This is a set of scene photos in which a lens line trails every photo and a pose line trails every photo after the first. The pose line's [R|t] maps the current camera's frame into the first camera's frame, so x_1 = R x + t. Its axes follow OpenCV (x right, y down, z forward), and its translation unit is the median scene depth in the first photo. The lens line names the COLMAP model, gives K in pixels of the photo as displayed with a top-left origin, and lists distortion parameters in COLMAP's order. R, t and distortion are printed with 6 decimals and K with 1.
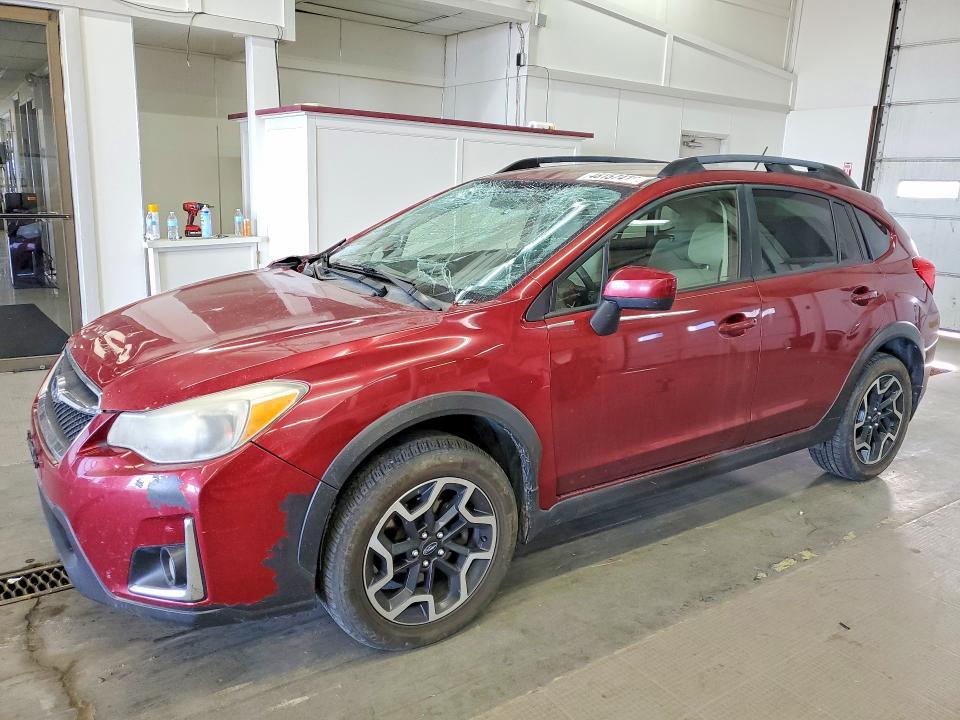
lens RADIAL K [[765.3, 0, 480.0], [0, 765.3, 360.0], [0, 0, 1]] dist [0.003210, 0.002141]
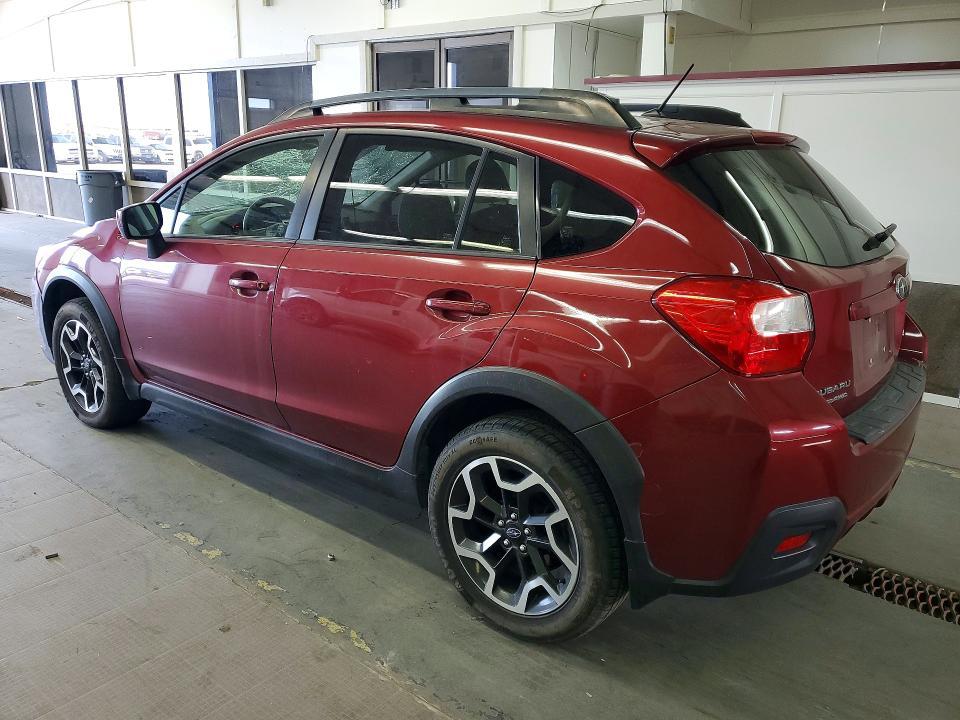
lens RADIAL K [[765.3, 0, 480.0], [0, 765.3, 360.0], [0, 0, 1]] dist [0.003210, 0.002141]
pose [[0.256229, 0.224132, -0.940272, 0.880191], [-0.227967, 0.959318, 0.166550, -0.117533], [0.939350, 0.171676, 0.296900, 0.683927]]
